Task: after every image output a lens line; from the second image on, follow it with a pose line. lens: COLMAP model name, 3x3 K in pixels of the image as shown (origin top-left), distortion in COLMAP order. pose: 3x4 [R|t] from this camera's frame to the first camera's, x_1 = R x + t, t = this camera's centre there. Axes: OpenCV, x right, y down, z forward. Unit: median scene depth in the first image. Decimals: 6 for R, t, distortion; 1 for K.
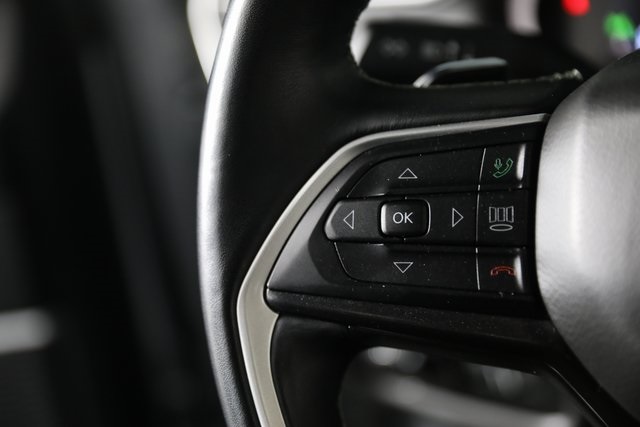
lens RADIAL K [[1247.7, 0, 320.0], [0, 1247.7, 213.5], [0, 0, 1]] dist [0.014087, 0.030695]
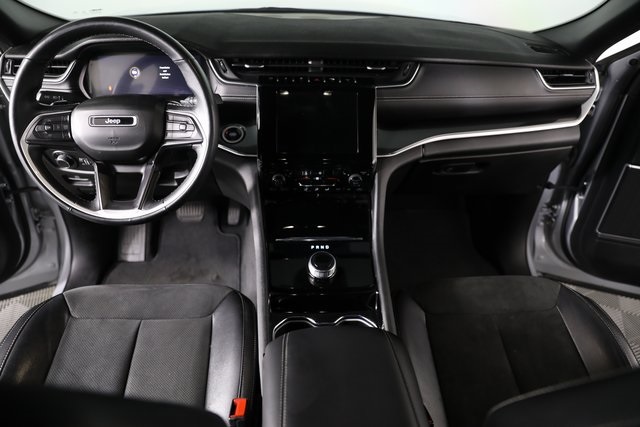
lens RADIAL K [[432.4, 0, 320.0], [0, 432.4, 213.5], [0, 0, 1]] dist [-0.112446, 0.079693]
pose [[0.855128, -0.128699, 0.502188, 0.121117], [0.024080, 0.977510, 0.209509, 0.019085], [-0.517858, -0.167064, 0.838995, -1.544013]]
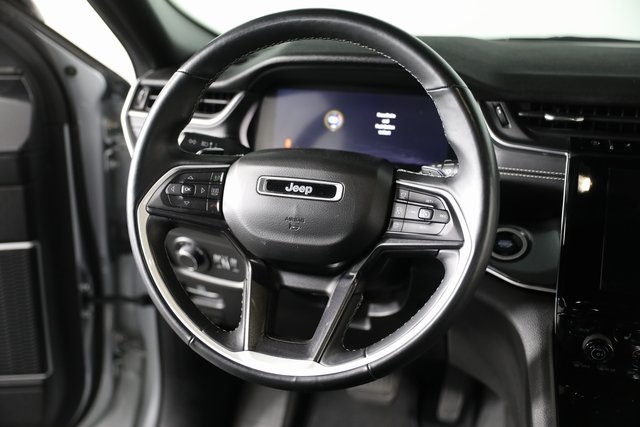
lens RADIAL K [[708.7, 0, 320.0], [0, 708.7, 213.5], [0, 0, 1]] dist [0.006477, 0.009613]
pose [[0.973752, 0.088194, 0.209829, 0.014544], [-0.081315, 0.995836, -0.041208, 0.123019], [-0.212590, 0.023064, 0.976869, -1.045823]]
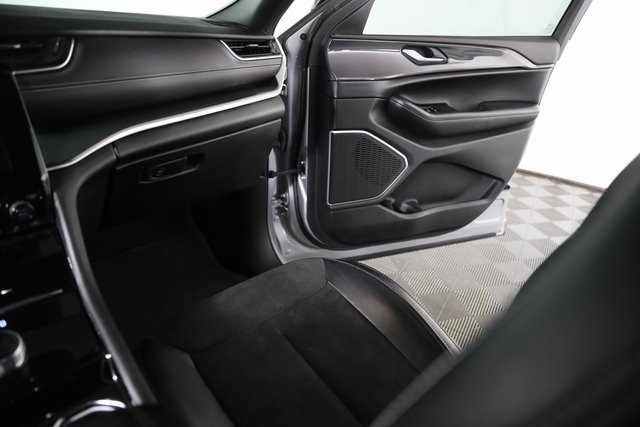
lens RADIAL K [[432.4, 0, 320.0], [0, 432.4, 213.5], [0, 0, 1]] dist [-0.112446, 0.079693]
pose [[0.344030, -0.260781, 0.902018, 0.543329], [0.233095, 0.954306, 0.186996, 0.344732], [-0.909566, 0.145924, 0.389096, -1.158691]]
